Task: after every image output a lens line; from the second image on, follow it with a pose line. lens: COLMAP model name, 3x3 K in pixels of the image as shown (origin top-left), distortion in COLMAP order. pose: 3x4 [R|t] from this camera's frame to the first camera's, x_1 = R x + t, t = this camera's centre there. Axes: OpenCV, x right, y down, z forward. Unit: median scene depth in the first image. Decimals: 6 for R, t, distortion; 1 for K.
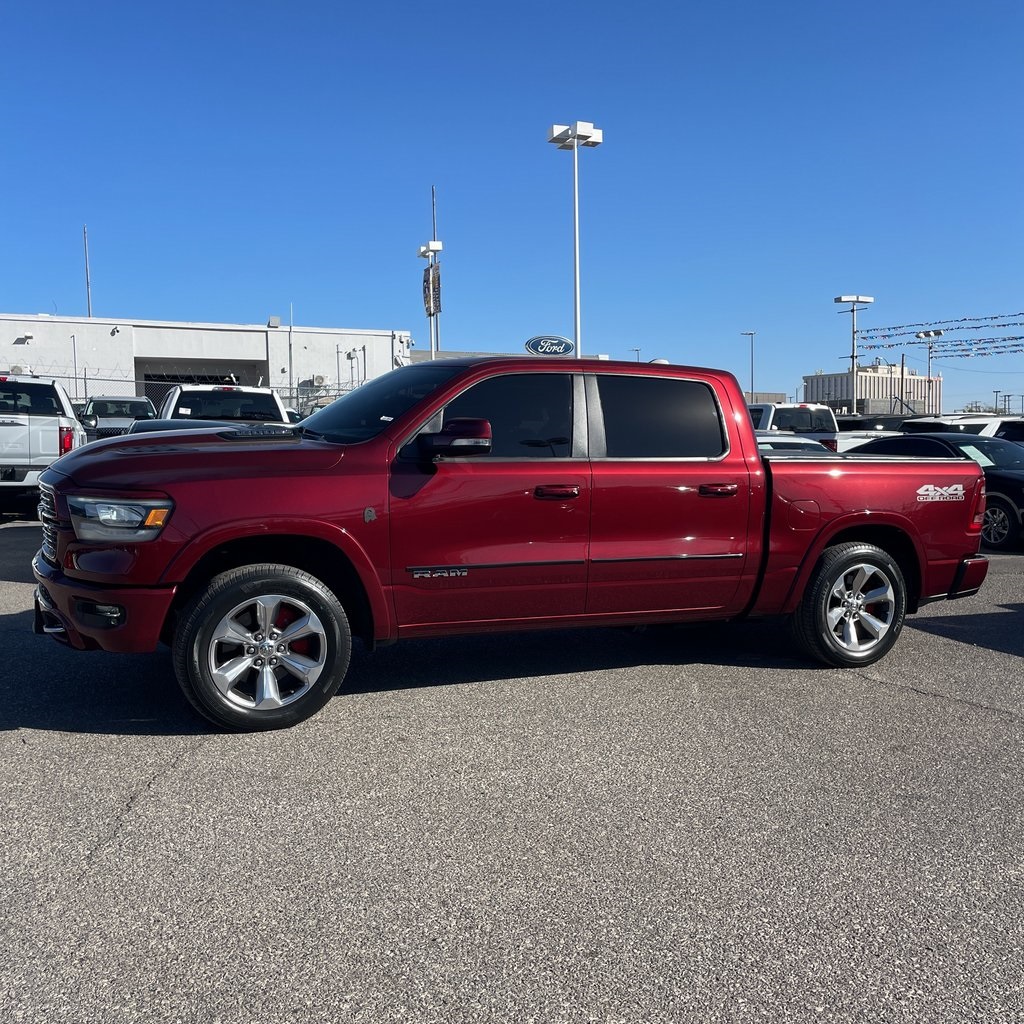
lens RADIAL K [[1011.9, 0, 512.0], [0, 1011.9, 512.0], [0, 0, 1]] dist [0.101853, -0.165129]
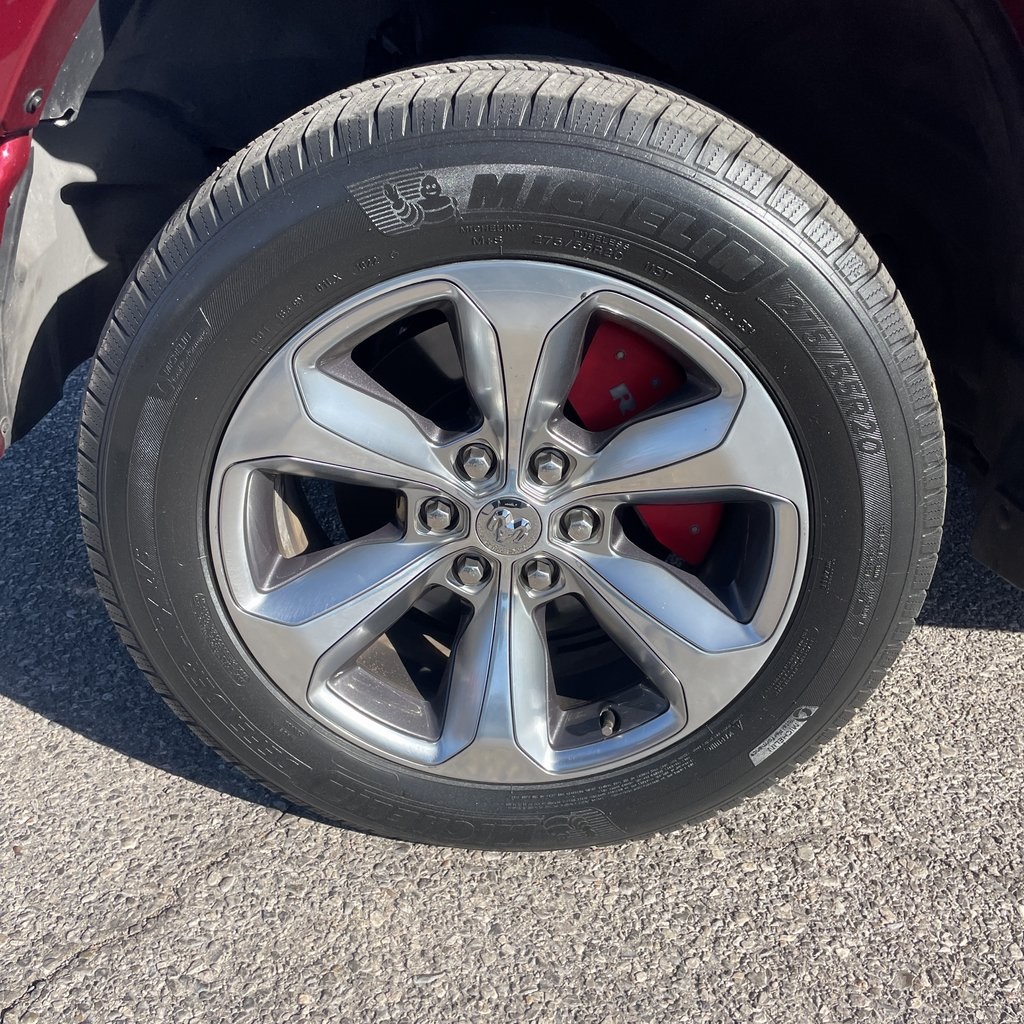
lens RADIAL K [[1032.8, 0, 512.0], [0, 1032.8, 512.0], [0, 0, 1]] dist [0.102182, -0.150282]
pose [[0.894723, 0.231160, -0.382146, -0.160089], [-0.068258, 0.916360, 0.394493, 0.050345], [0.441374, -0.326878, 0.835667, 0.820330]]
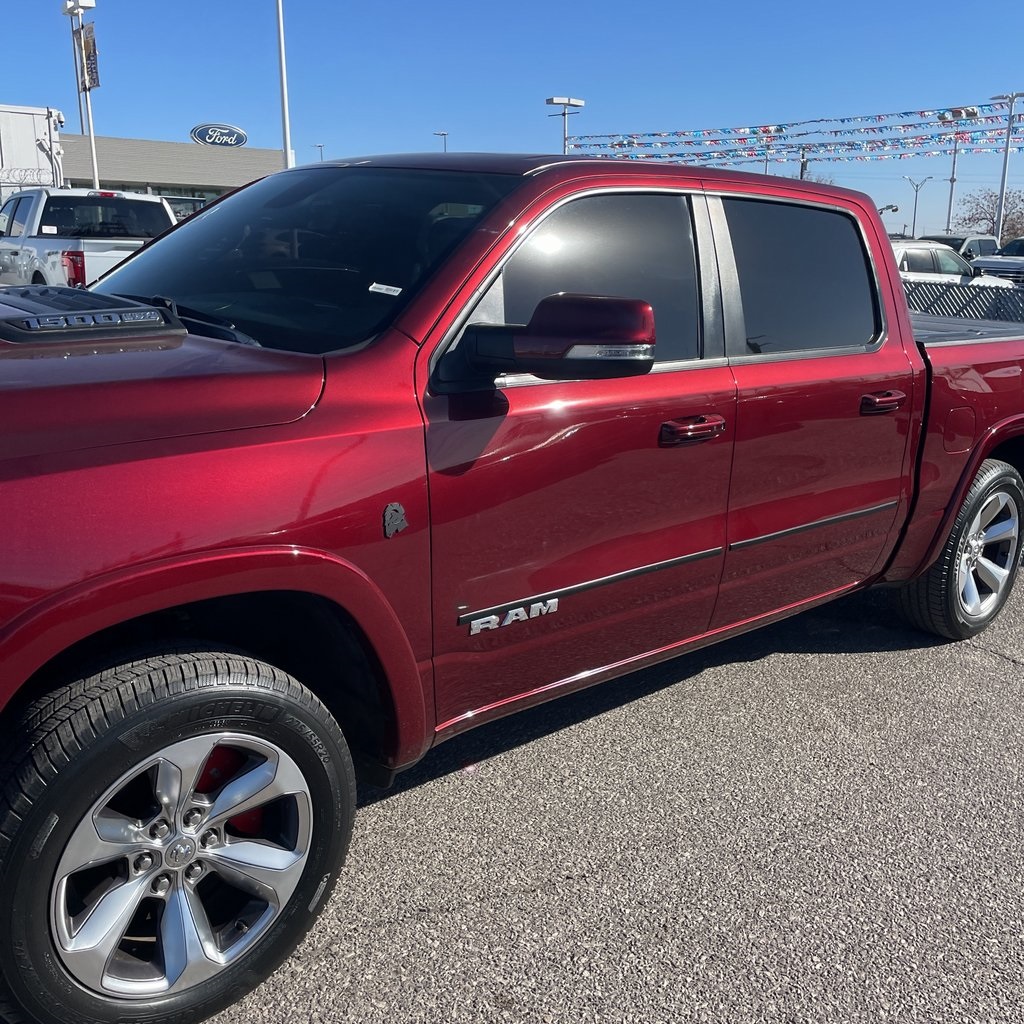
lens RADIAL K [[1032.8, 0, 512.0], [0, 1032.8, 512.0], [0, 0, 1]] dist [0.102182, -0.150282]
pose [[0.955983, -0.057711, 0.287692, -0.224118], [0.006011, 0.984113, 0.177440, -0.081444], [-0.293362, -0.167900, 0.941142, 0.564563]]
